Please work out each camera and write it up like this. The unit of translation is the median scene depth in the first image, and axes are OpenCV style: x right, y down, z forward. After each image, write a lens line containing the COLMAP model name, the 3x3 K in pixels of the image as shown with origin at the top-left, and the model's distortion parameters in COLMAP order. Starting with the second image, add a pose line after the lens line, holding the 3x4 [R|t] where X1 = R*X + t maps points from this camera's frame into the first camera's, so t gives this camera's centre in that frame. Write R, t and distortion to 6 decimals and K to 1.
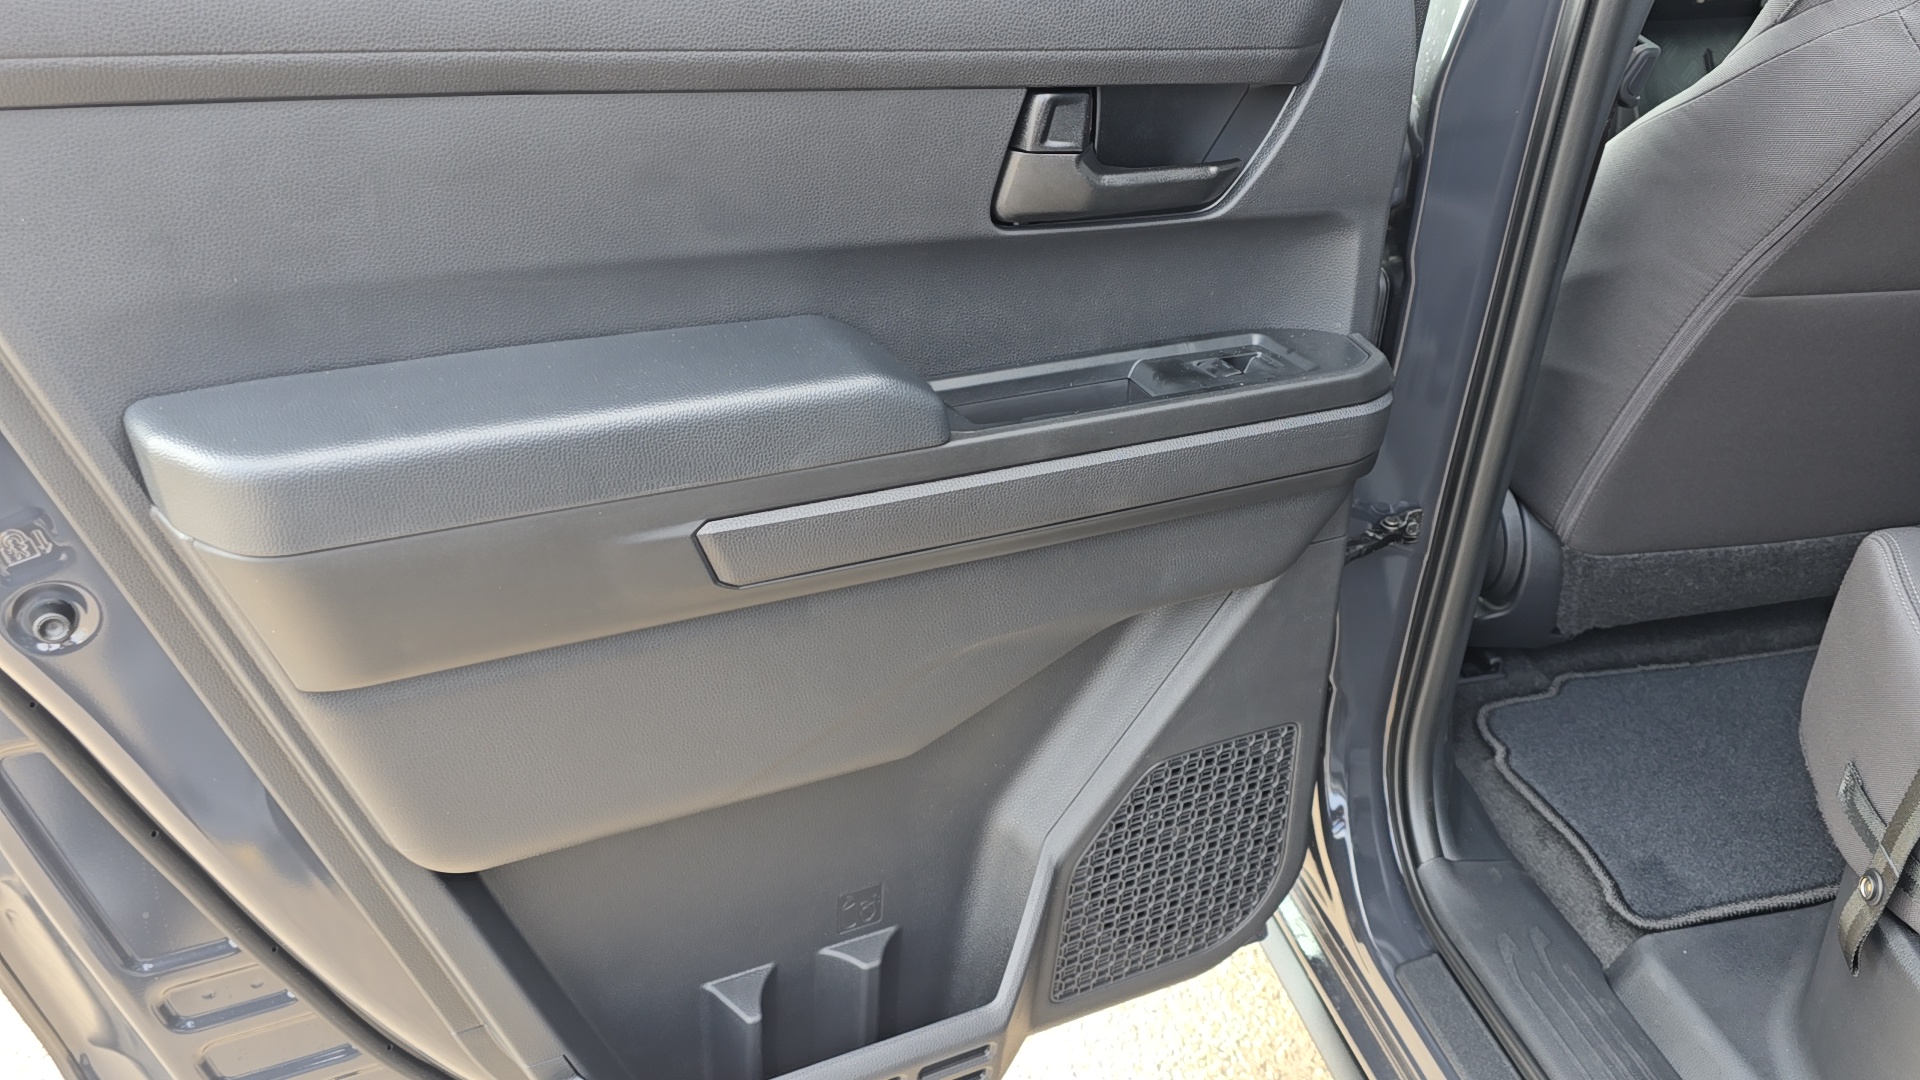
lens RADIAL K [[1599.1, 0, 977.6], [0, 1599.1, 531.0], [0, 0, 1]] dist [-0.000524, 0.004196]
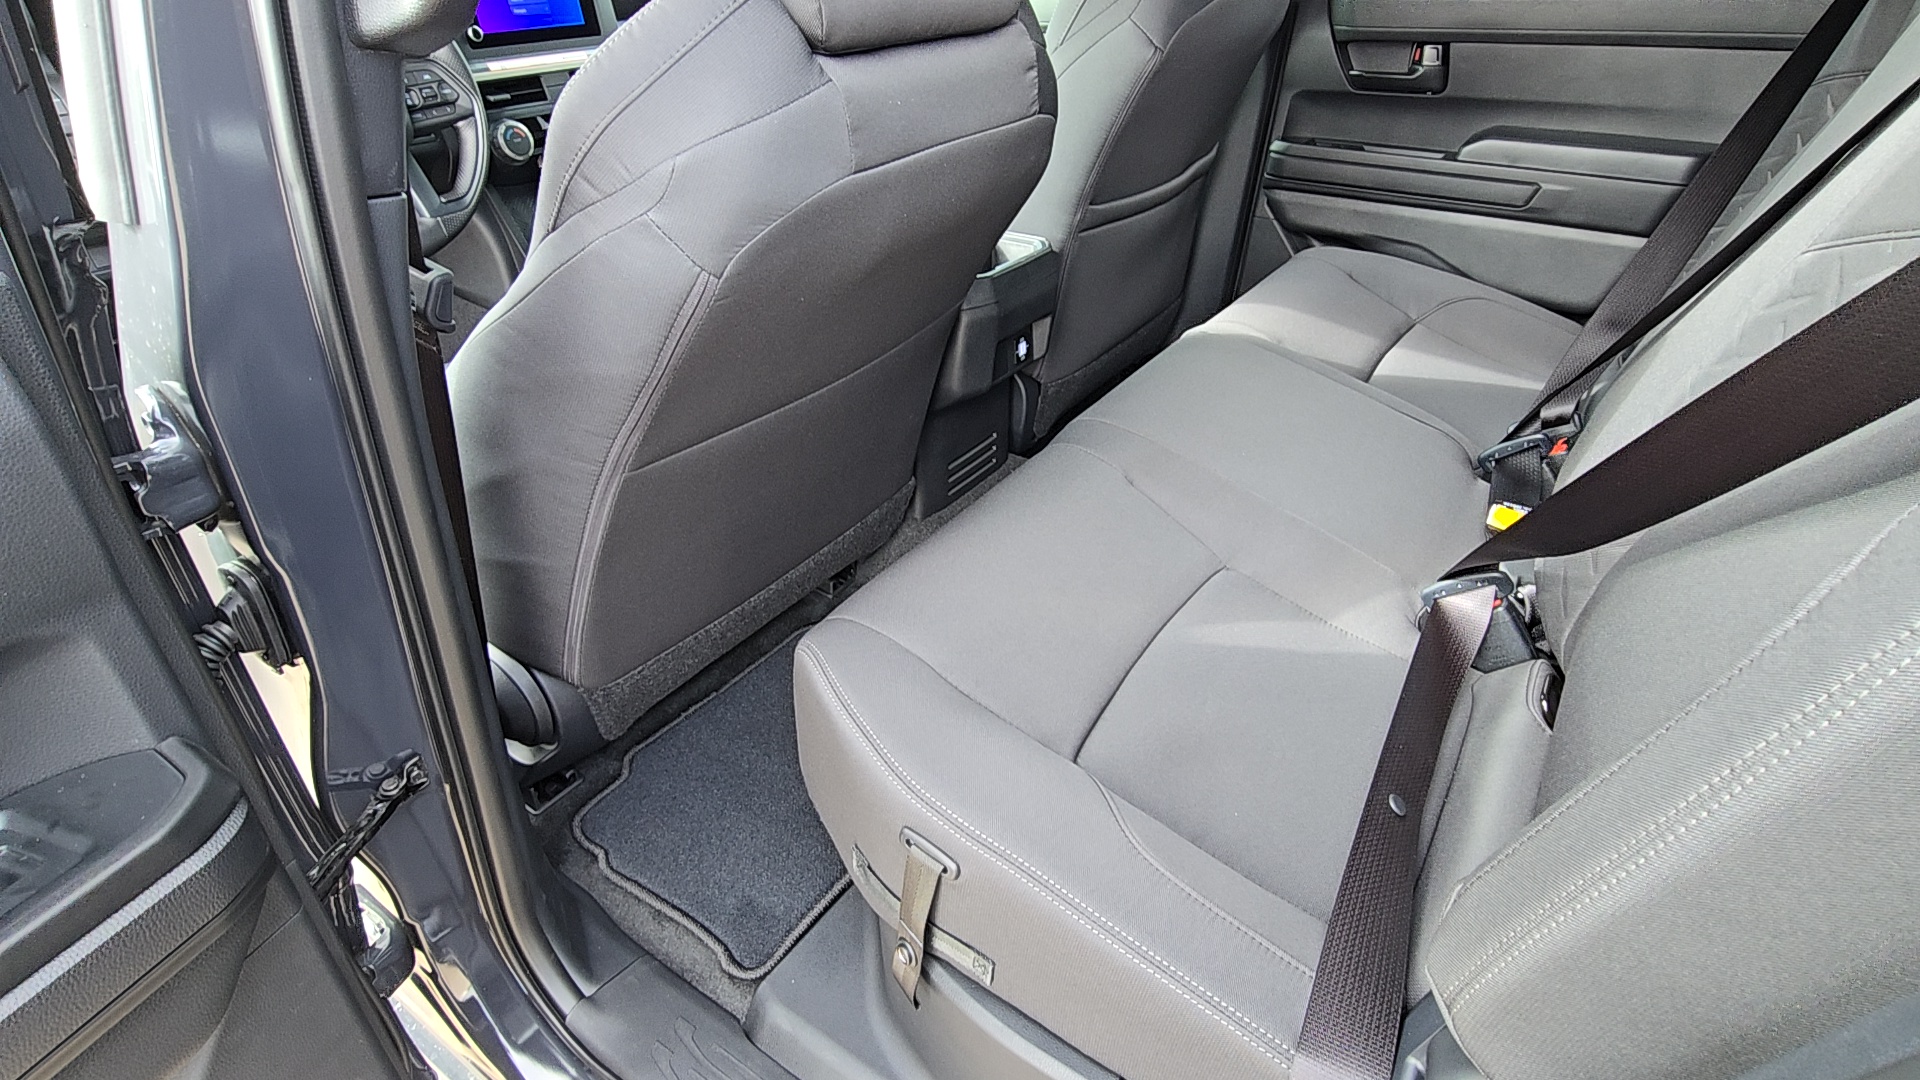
lens RADIAL K [[967.1, 0, 960.0], [0, 967.1, 540.0], [0, 0, 1]] dist [0.003174, -0.000102]
pose [[0.729019, -0.366549, 0.578077, 0.228021], [0.321877, 0.928911, 0.183084, -0.143177], [-0.604092, 0.052598, 0.795177, 0.312497]]
